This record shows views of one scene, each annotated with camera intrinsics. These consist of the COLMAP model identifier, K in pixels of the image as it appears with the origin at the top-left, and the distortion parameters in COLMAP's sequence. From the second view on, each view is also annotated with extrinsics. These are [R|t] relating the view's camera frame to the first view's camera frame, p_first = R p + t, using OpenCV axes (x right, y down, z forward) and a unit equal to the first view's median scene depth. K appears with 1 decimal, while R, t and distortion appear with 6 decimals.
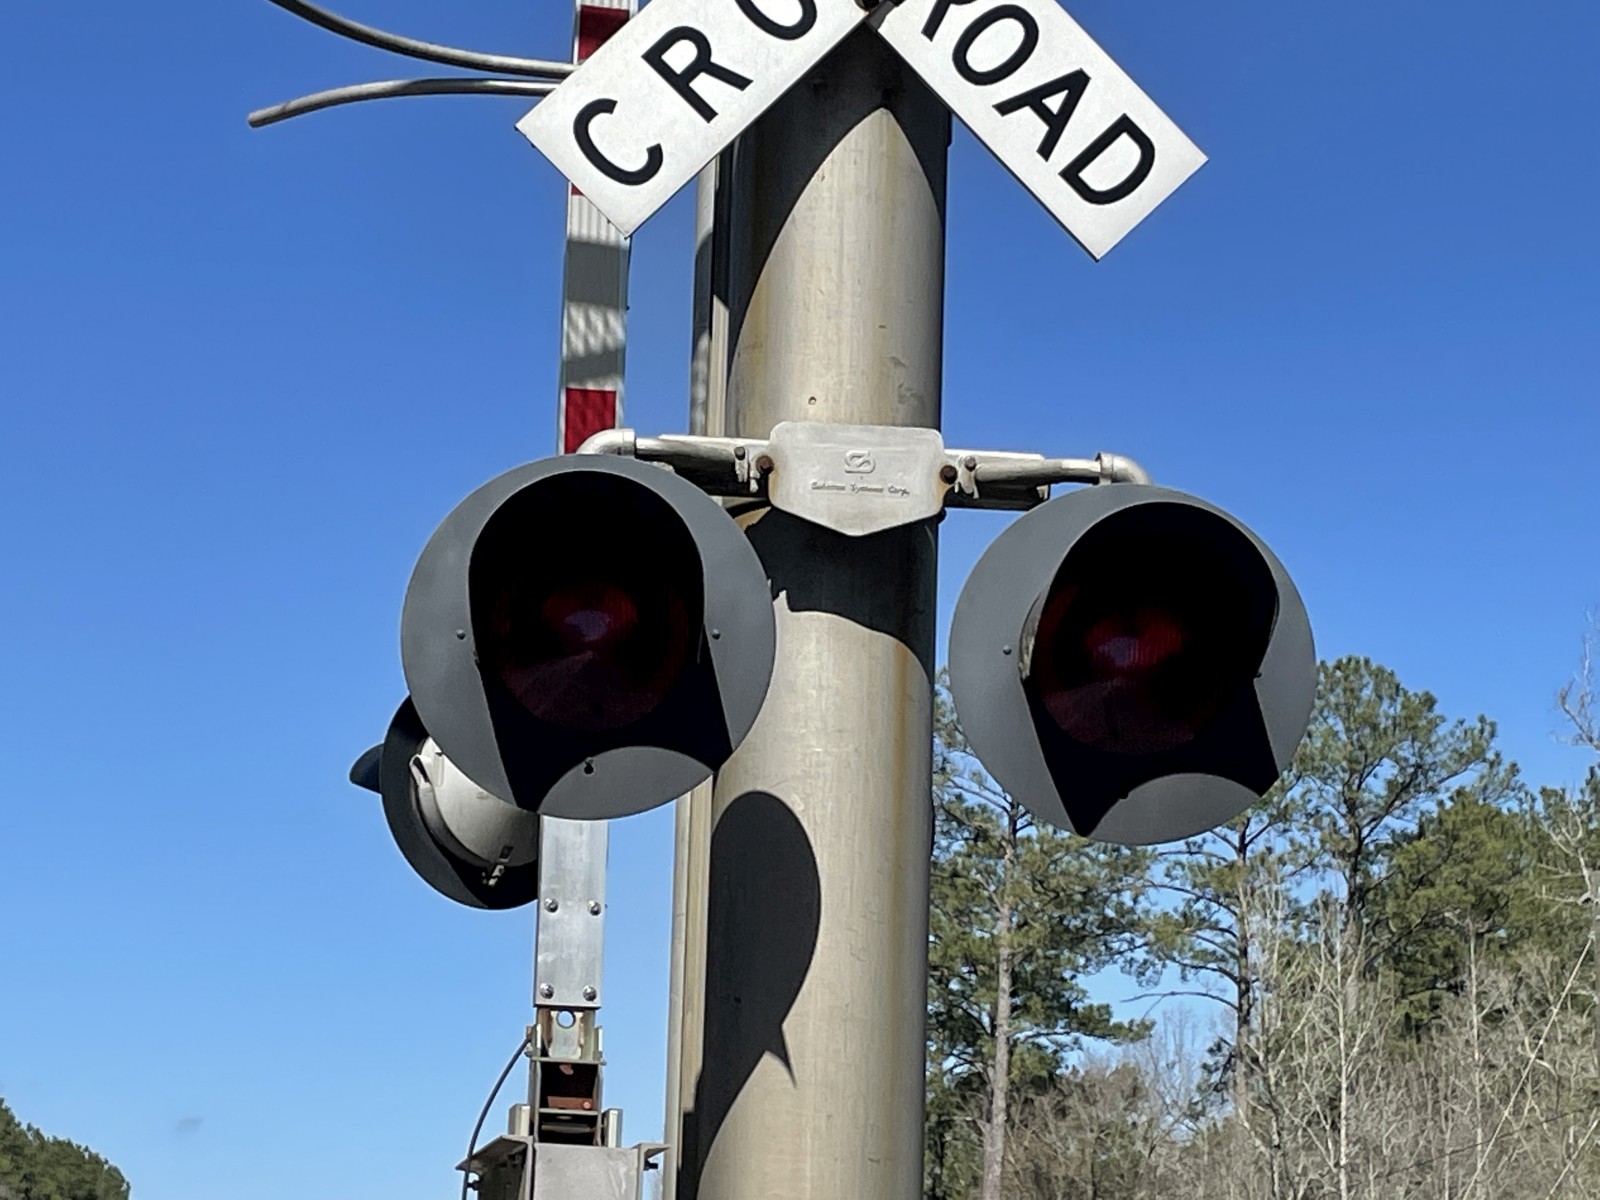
lens RADIAL K [[3794.5, 0, 800.0], [0, 3794.5, 598.3], [0, 0, 1]] dist [0.049744, 0.000000]
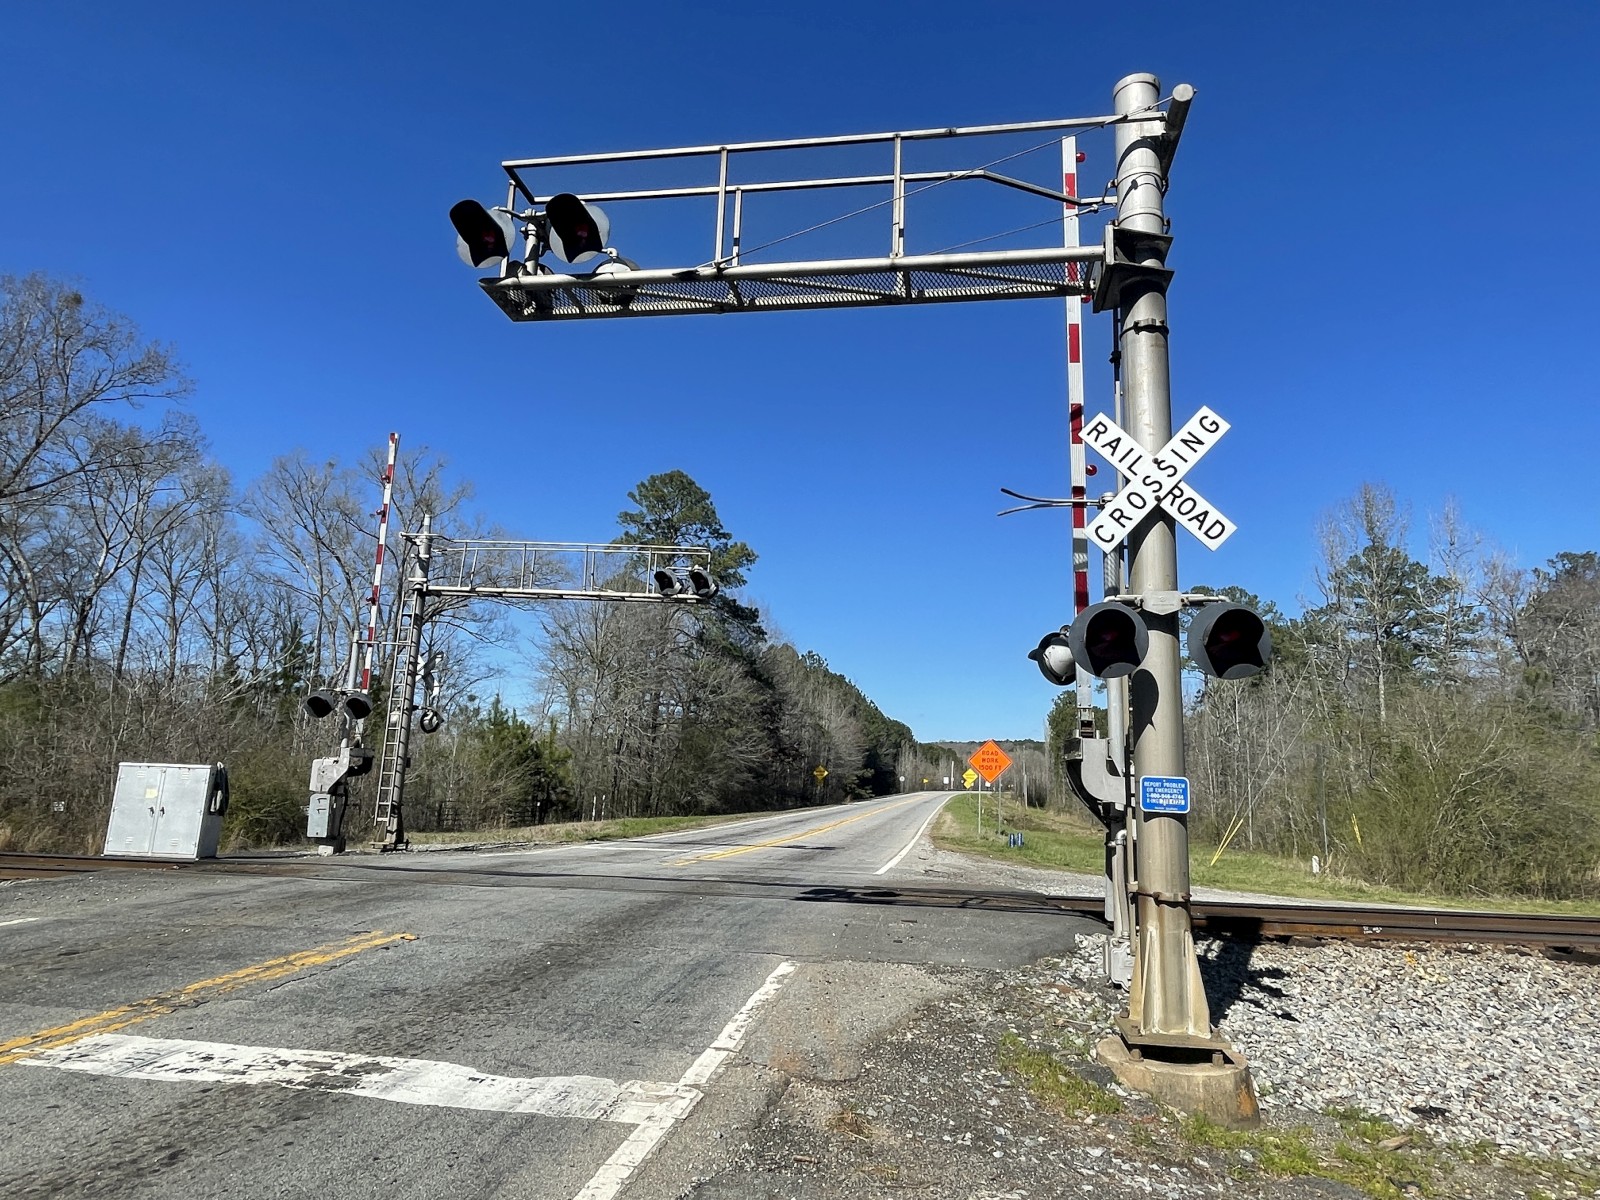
lens RADIAL K [[990.9, 0, 797.9], [0, 990.9, 607.5], [0, 0, 1]] dist [0.003724, 0.000227]
pose [[0.965037, -0.048996, -0.257495, -0.102750], [0.057592, 0.998003, 0.025941, -0.081584], [0.255710, -0.039863, 0.965931, -0.303717]]
